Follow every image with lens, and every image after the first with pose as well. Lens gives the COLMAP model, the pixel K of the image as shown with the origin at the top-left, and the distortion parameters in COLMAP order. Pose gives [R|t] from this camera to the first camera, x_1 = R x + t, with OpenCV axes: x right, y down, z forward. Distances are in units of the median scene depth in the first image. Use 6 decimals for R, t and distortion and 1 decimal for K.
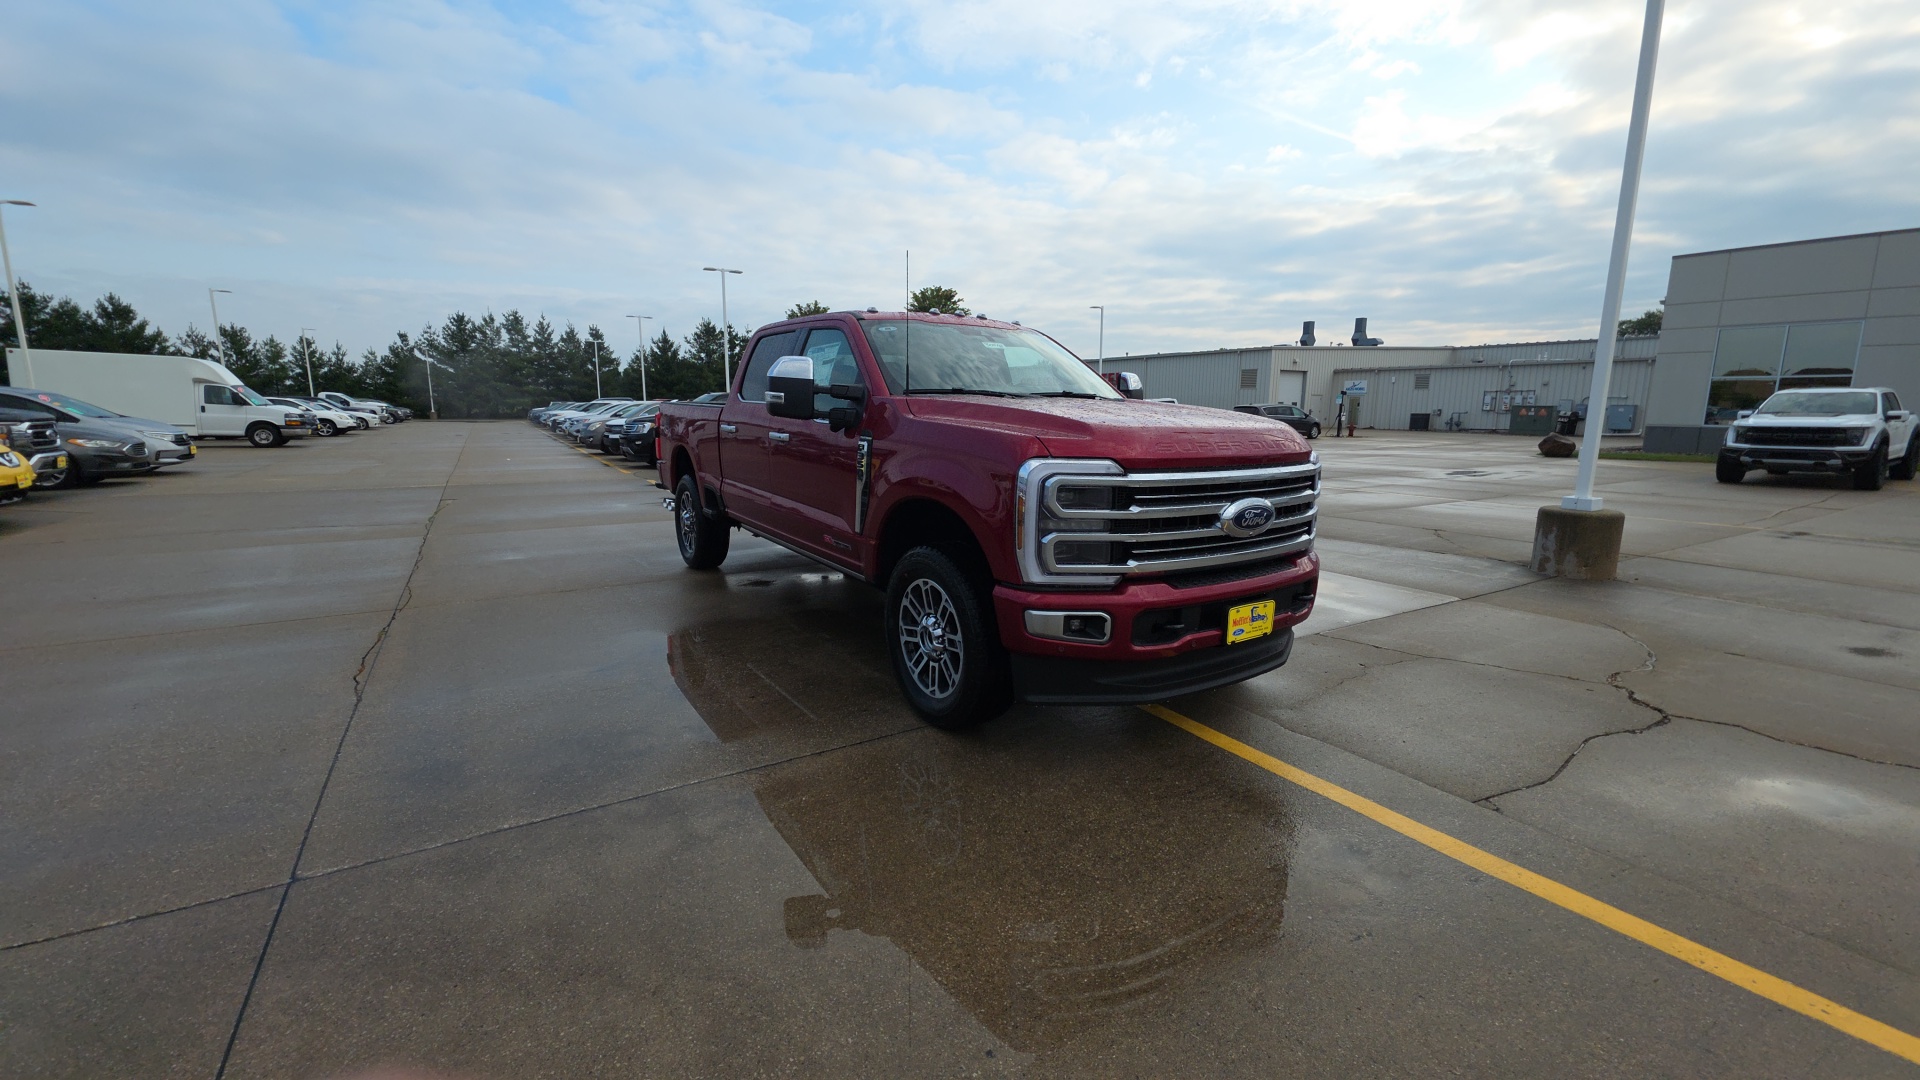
lens RADIAL K [[765.5, 0, 954.4], [0, 765.5, 529.6], [0, 0, 1]] dist [0.002086, -0.000449]
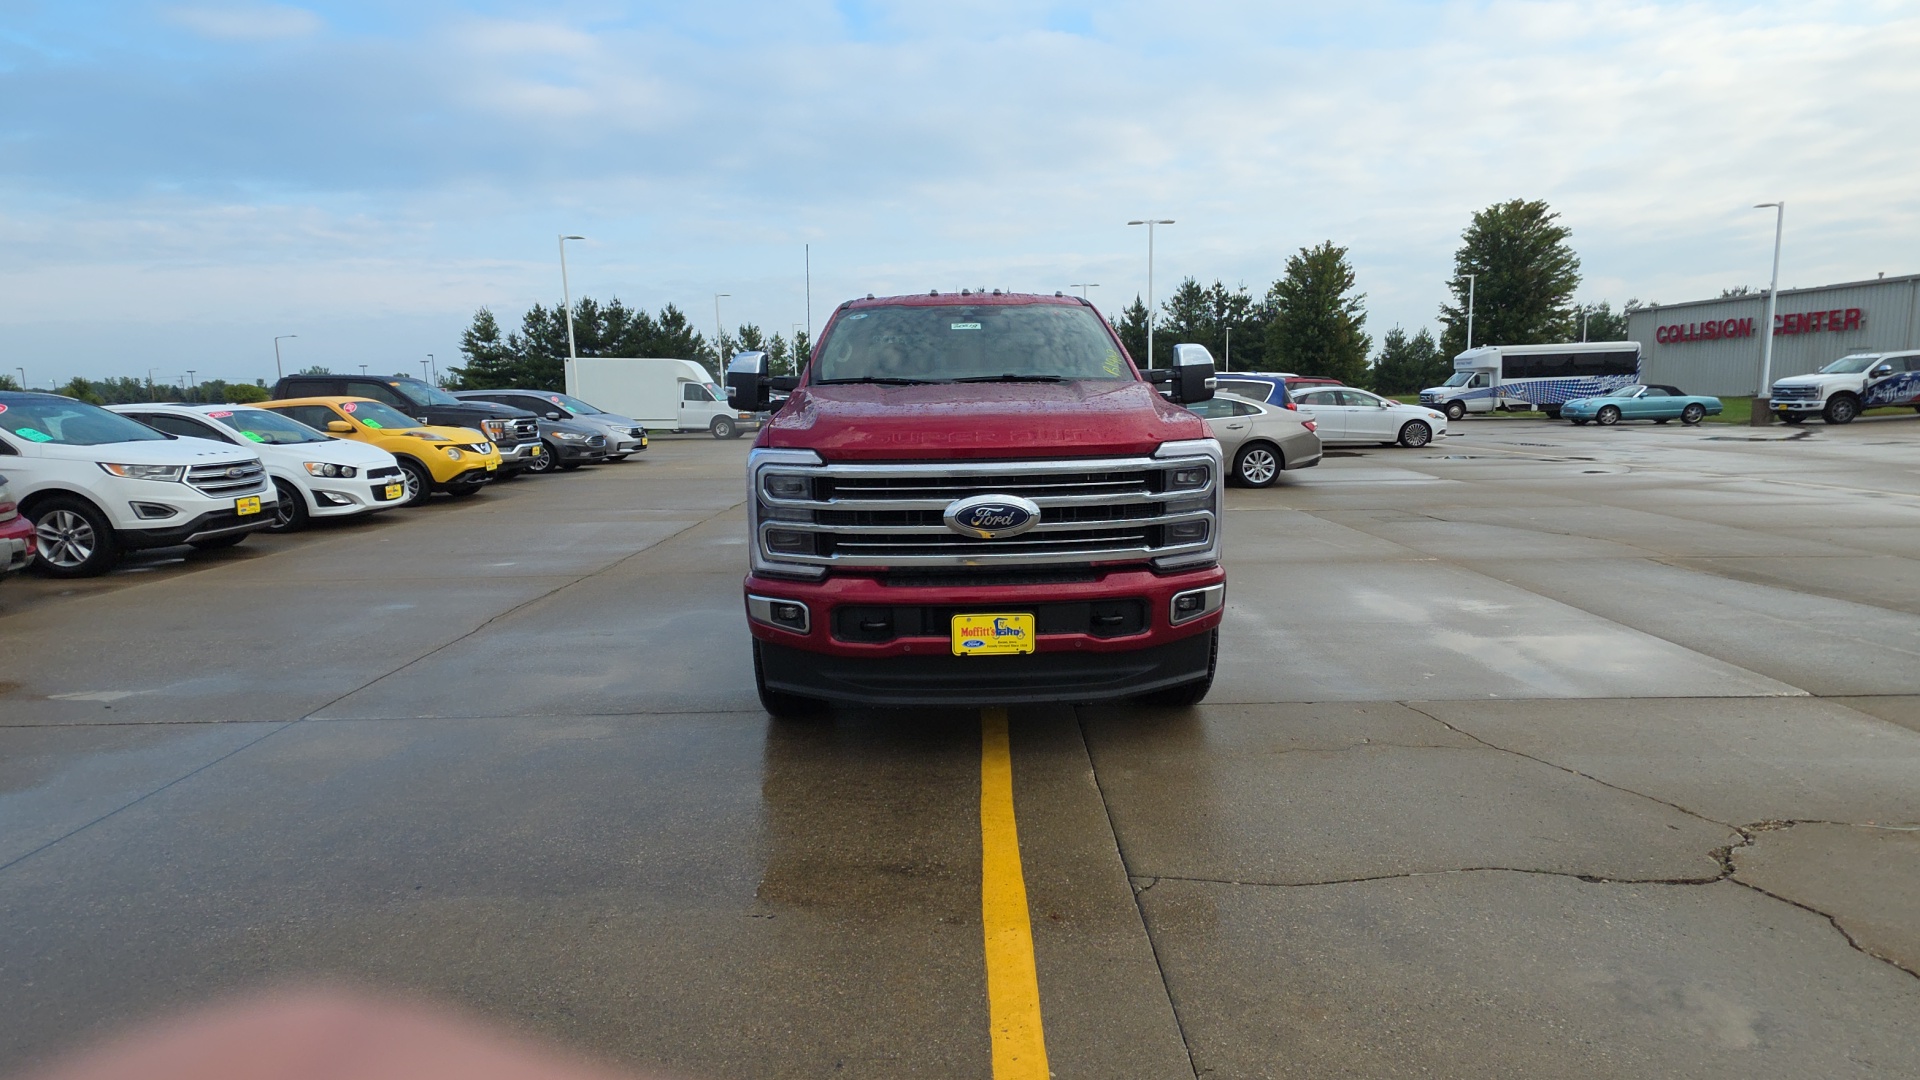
lens RADIAL K [[993.1, 0, 958.4], [0, 993.1, 534.8], [0, 0, 1]] dist [0.015745, -0.009456]
pose [[0.843224, 0.050045, -0.535228, 0.964283], [-0.055578, 0.998438, 0.005795, 0.000720], [0.534682, 0.024860, 0.844688, 0.005559]]
